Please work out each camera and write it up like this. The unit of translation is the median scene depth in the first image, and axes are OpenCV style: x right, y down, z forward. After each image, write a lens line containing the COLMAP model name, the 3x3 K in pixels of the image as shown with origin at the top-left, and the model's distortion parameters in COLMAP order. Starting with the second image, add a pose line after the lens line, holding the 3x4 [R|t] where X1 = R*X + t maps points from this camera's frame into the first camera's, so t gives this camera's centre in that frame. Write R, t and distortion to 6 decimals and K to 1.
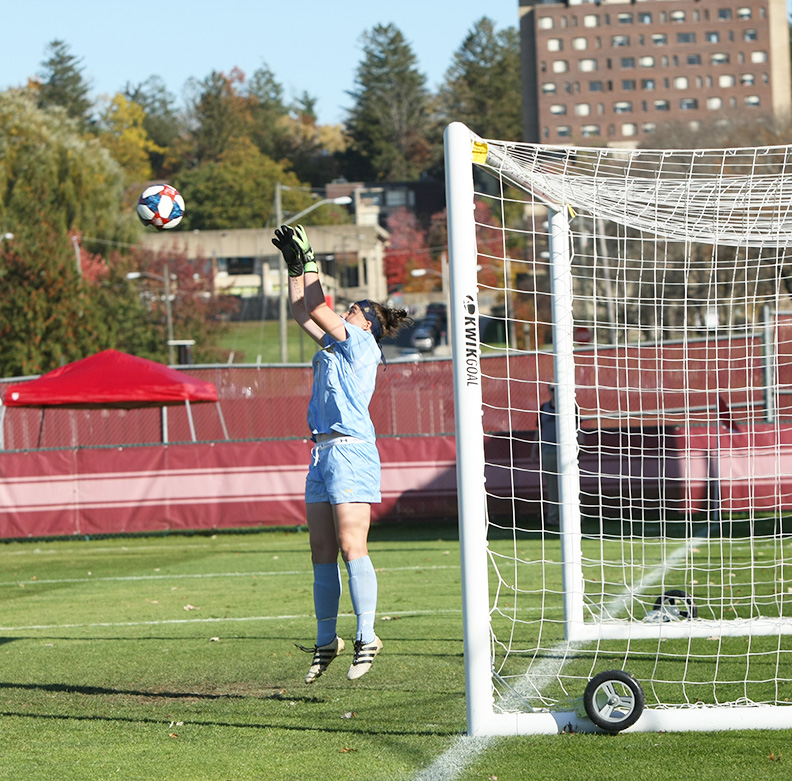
lens RADIAL K [[3800.4, 0, 396.2], [0, 3800.4, 390.2], [0, 0, 1]] dist [0.832891, 0.000000]
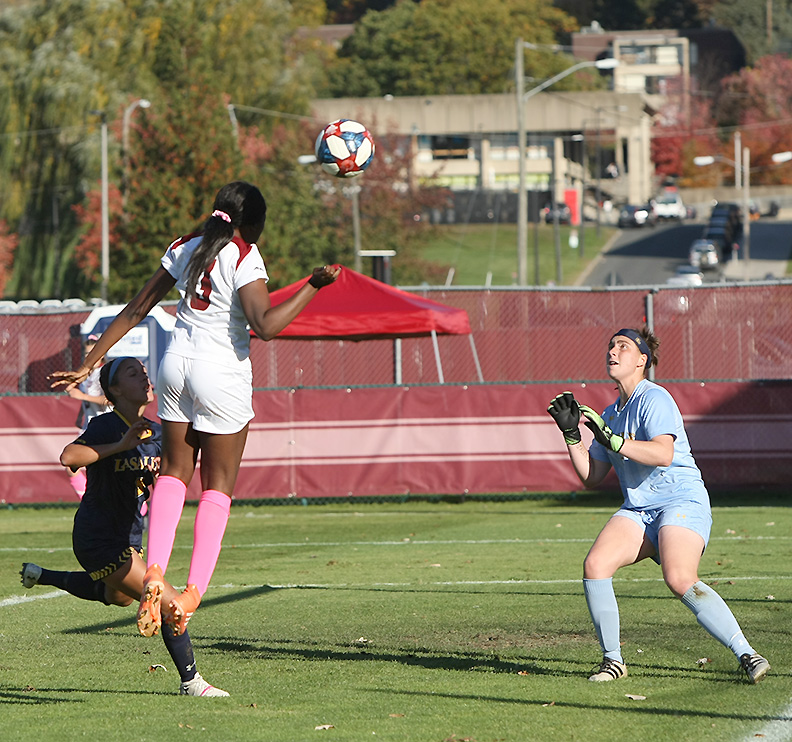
lens RADIAL K [[4370.5, 0, 396.2], [0, 4370.5, 369.6], [0, 0, 1]] dist [0.578252, 0.000000]
pose [[0.996913, 0.018975, -0.076189, 0.012096], [-0.018101, 0.999762, 0.012145, -0.000388], [0.076401, -0.010729, 0.997019, 0.167402]]
